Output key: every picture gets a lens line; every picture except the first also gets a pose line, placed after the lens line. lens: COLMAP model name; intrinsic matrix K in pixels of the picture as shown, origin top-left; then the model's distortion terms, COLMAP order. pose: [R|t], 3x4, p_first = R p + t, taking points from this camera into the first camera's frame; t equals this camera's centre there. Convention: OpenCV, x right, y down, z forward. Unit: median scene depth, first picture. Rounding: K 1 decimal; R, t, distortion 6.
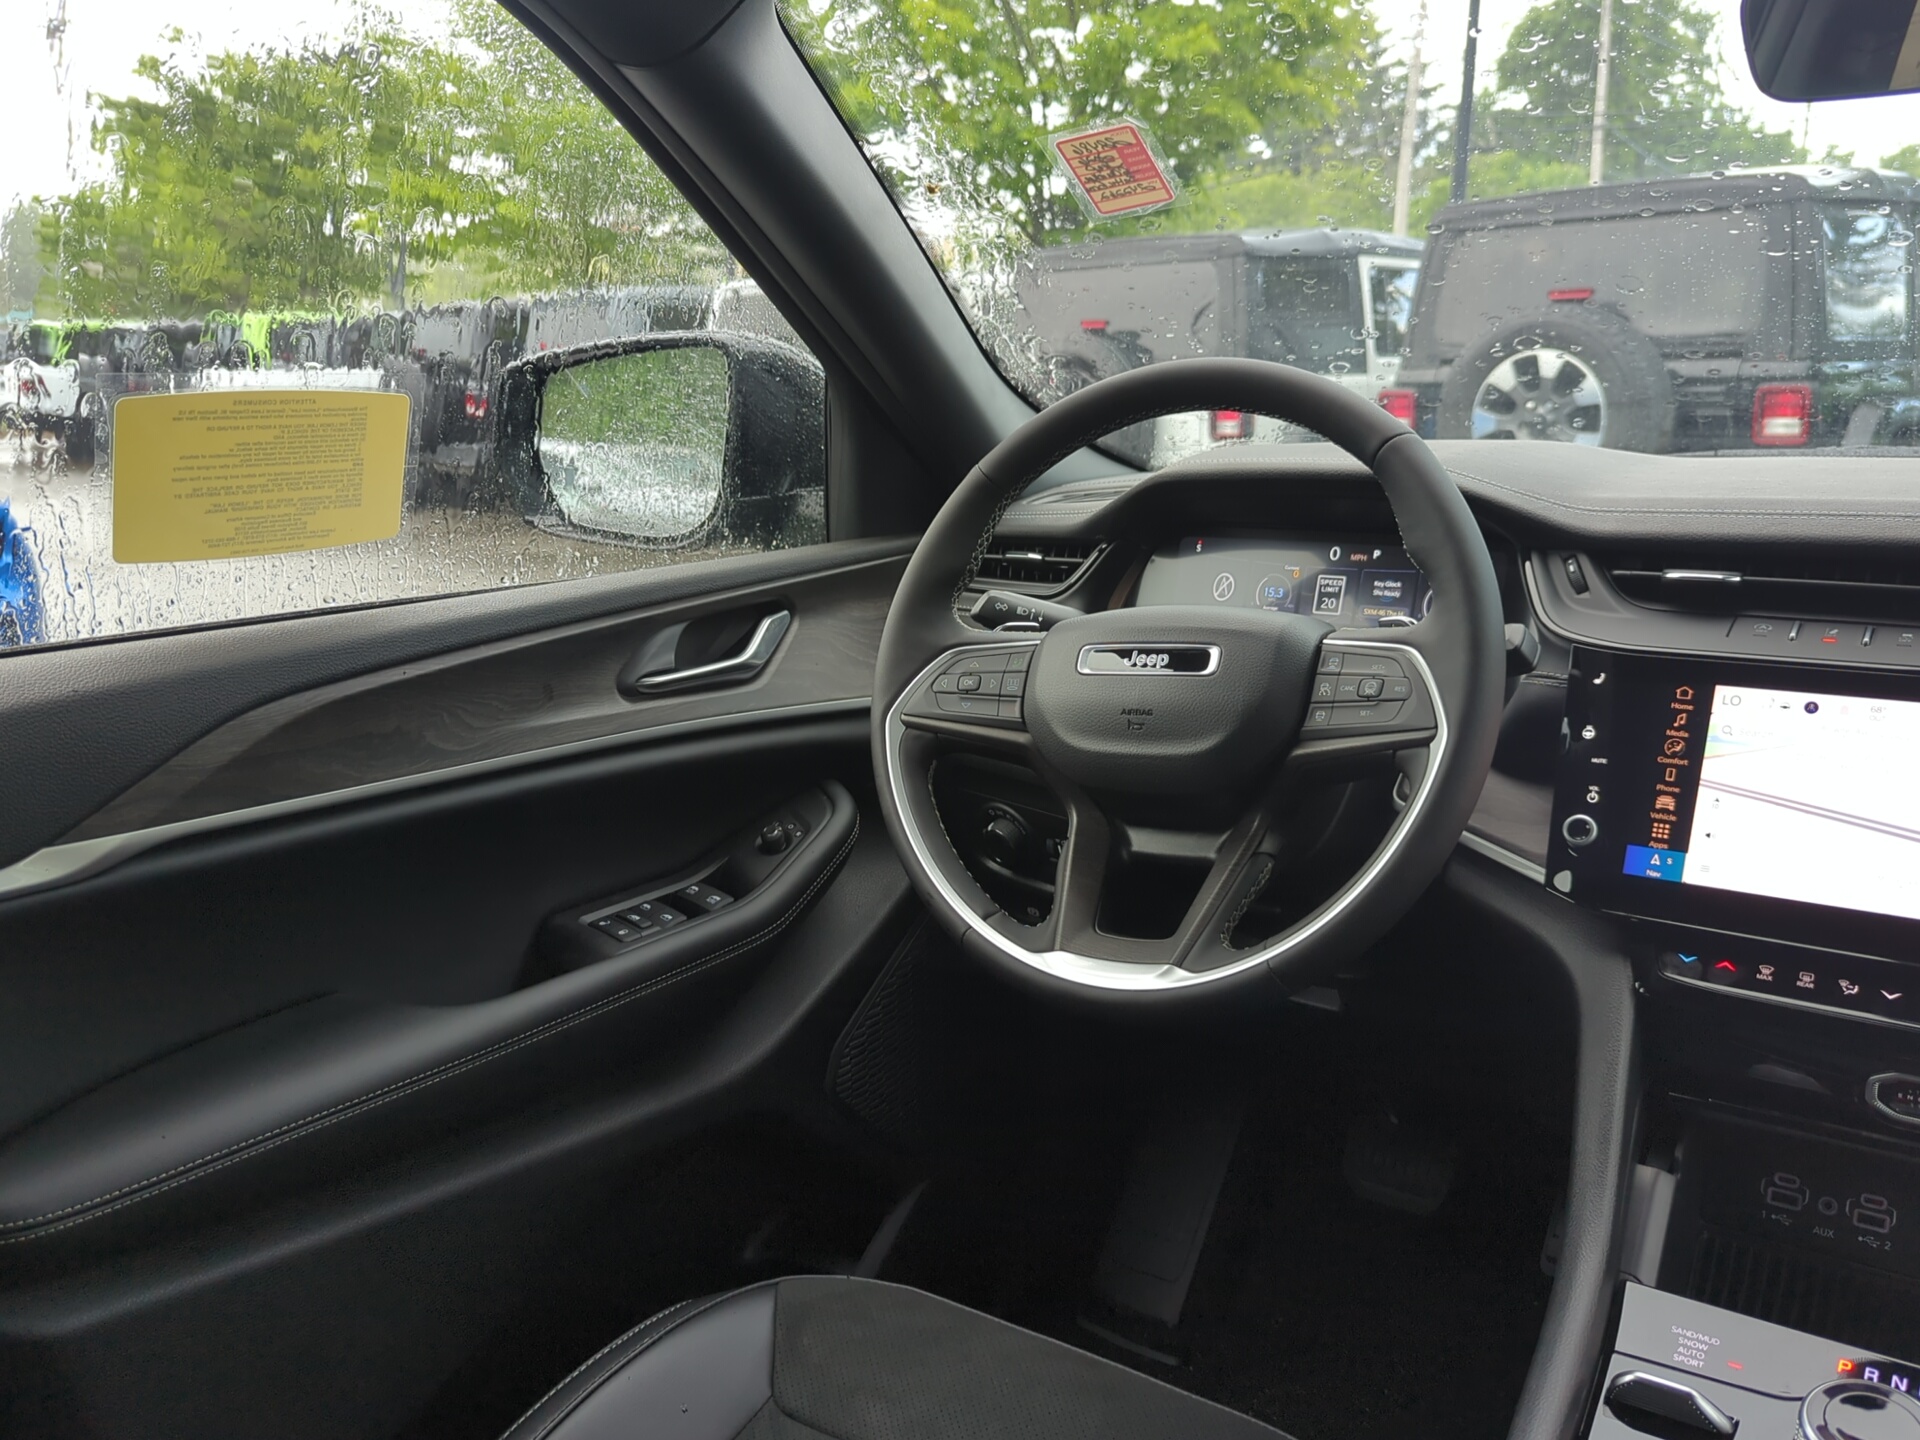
lens RADIAL K [[1545.7, 0, 993.7], [0, 1545.7, 697.9], [0, 0, 1]] dist [0.056584, -0.051128]
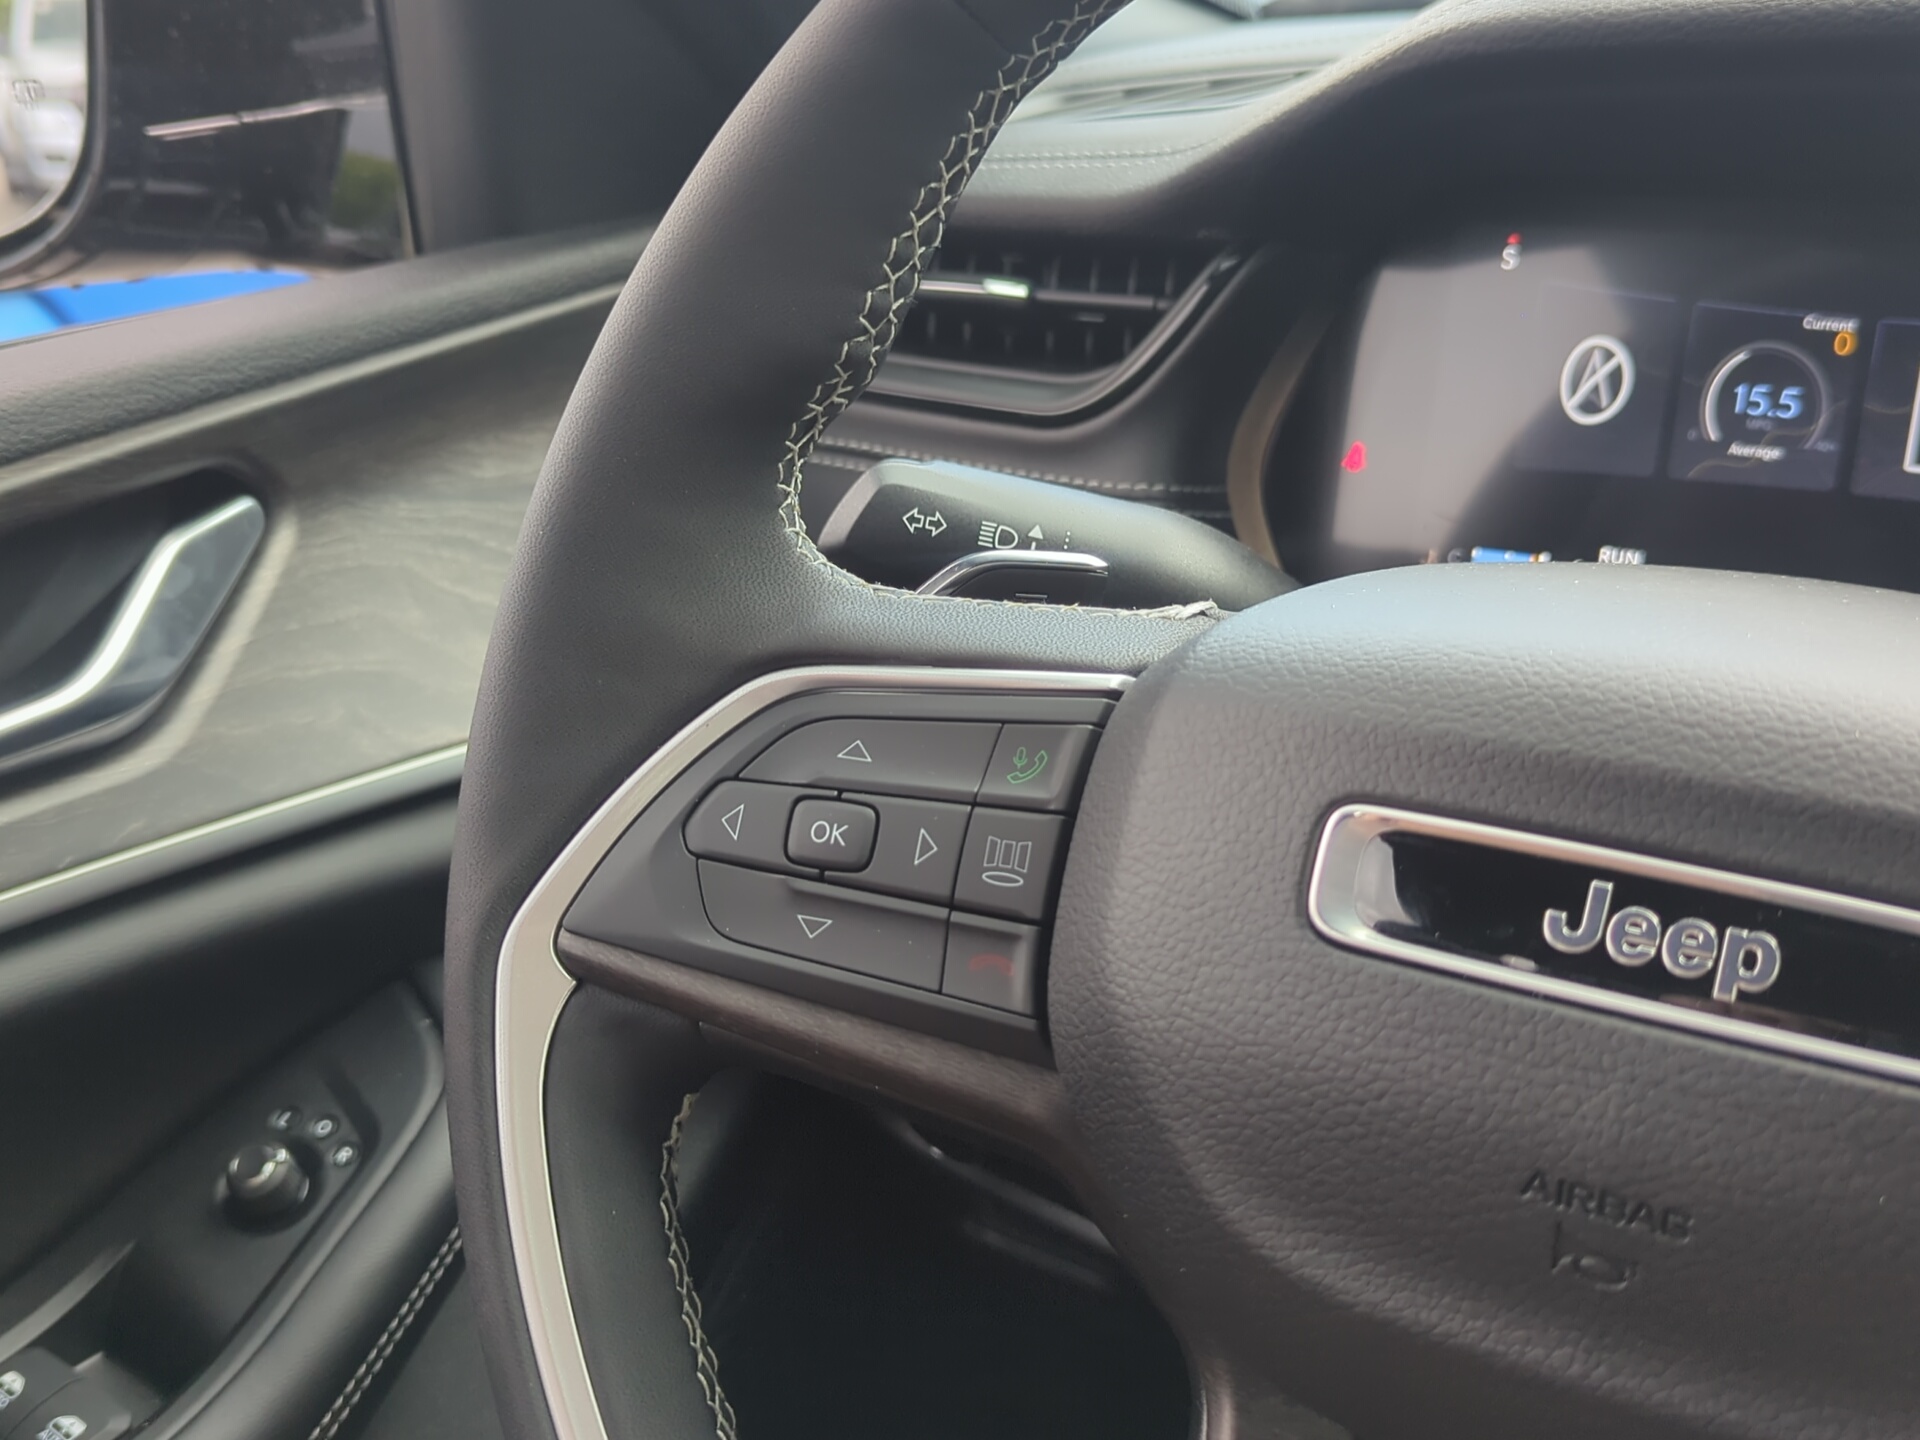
lens RADIAL K [[2080.8, 0, 969.8], [0, 2080.8, 682.0], [0, 0, 1]] dist [0.024225, 0.000000]
pose [[0.998161, -0.042076, 0.043638, -0.005673], [0.034549, 0.986381, 0.160805, -0.108102], [-0.049810, -0.159002, 0.986021, 0.721143]]
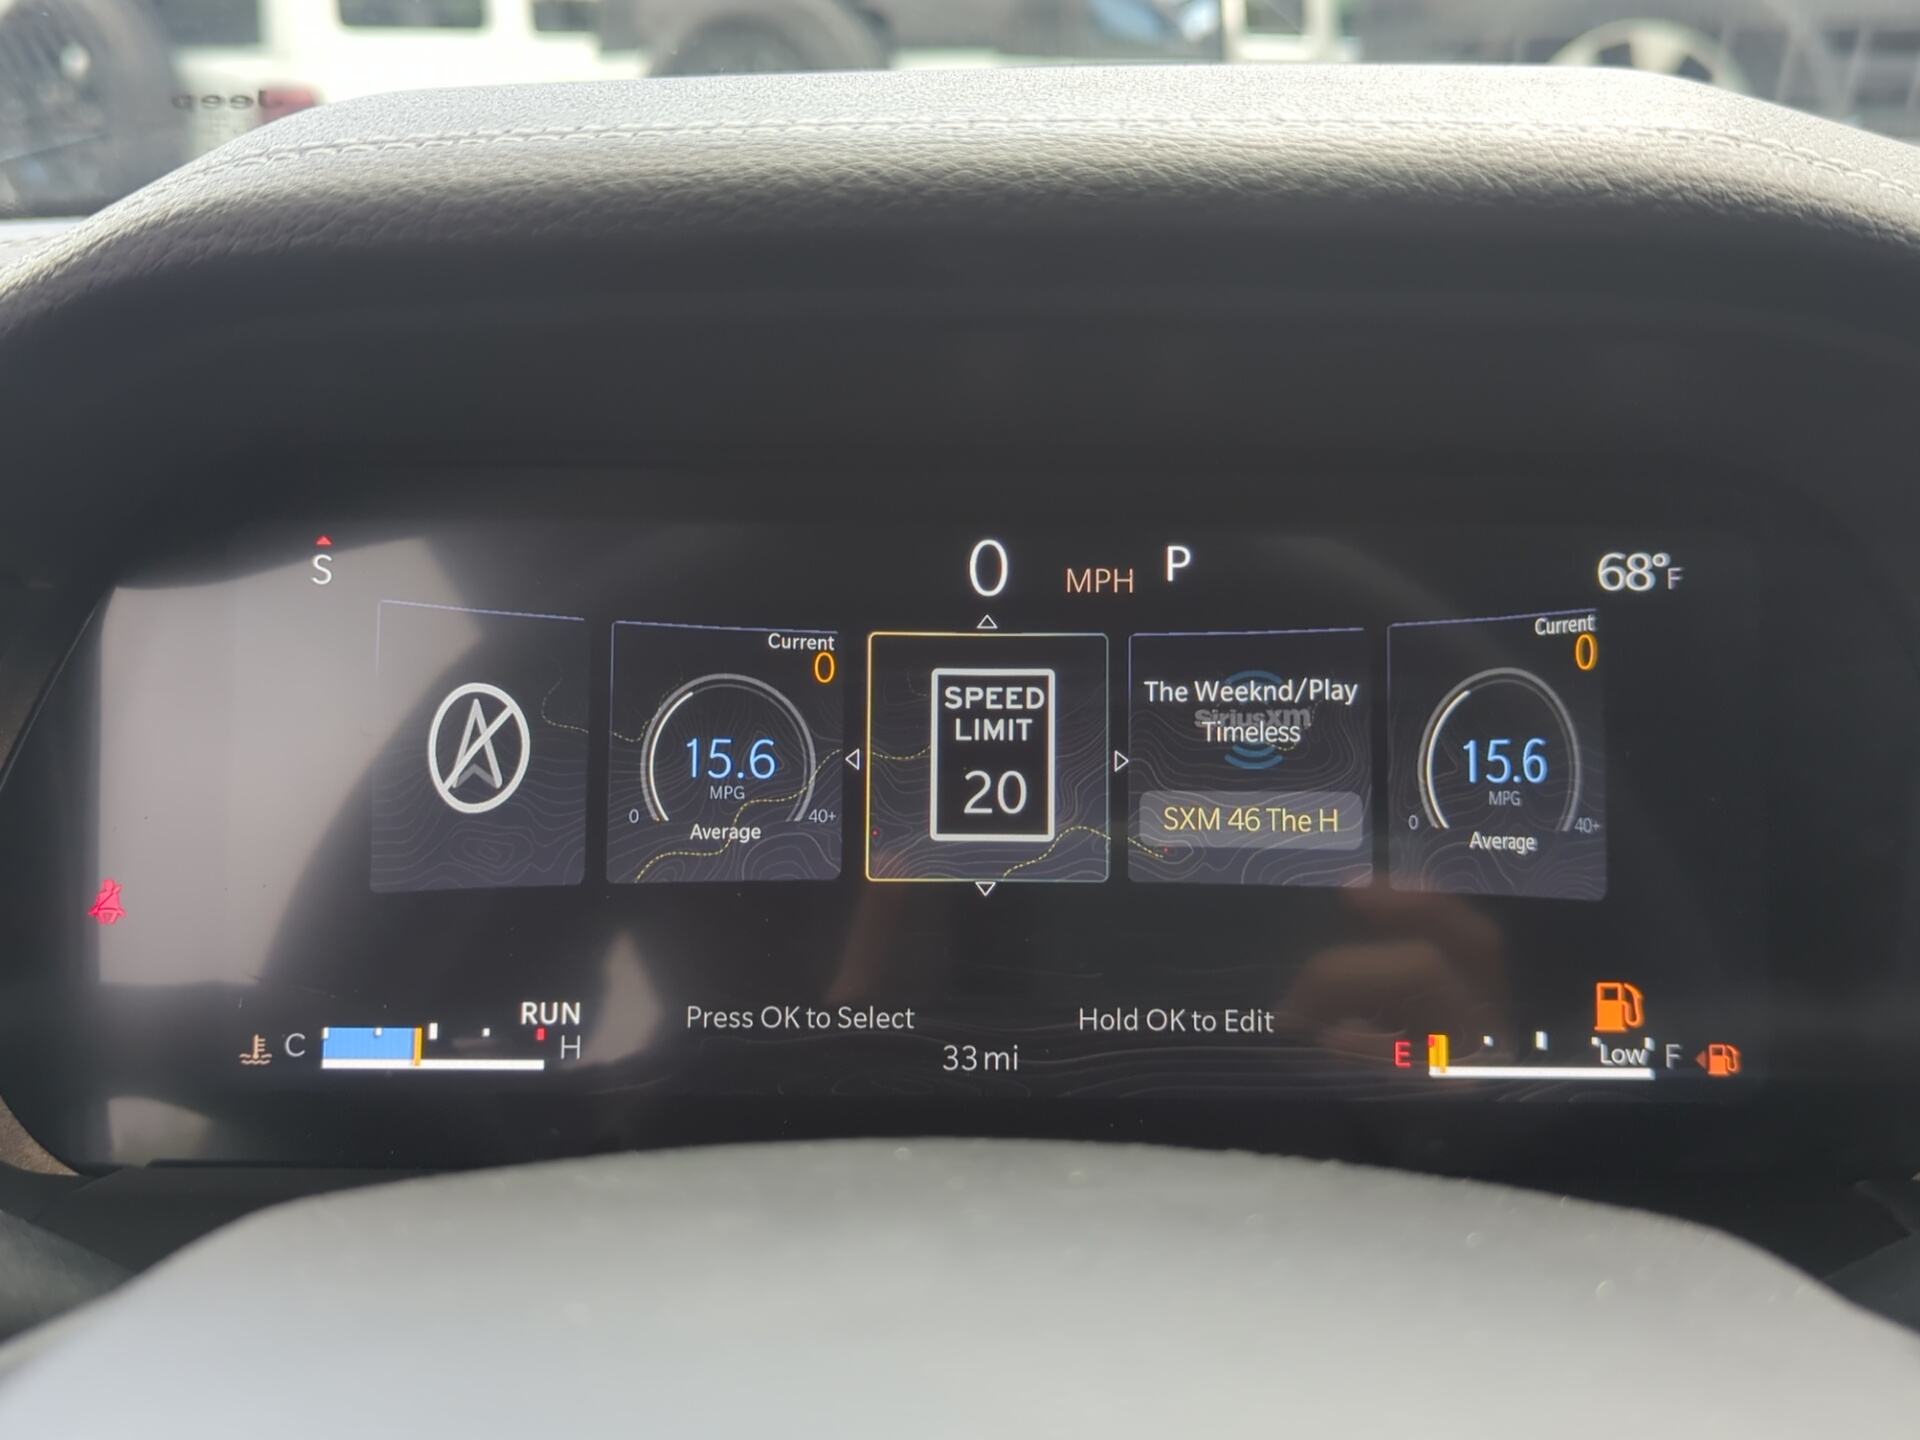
lens RADIAL K [[2312.3, 0, 986.2], [0, 2312.3, 684.0], [0, 0, 1]] dist [-0.004027, 0.000000]
pose [[0.829726, -0.121894, 0.544699, 0.044326], [0.095858, 0.992483, 0.076081, -0.125439], [-0.549878, -0.010912, 0.835174, 0.891469]]
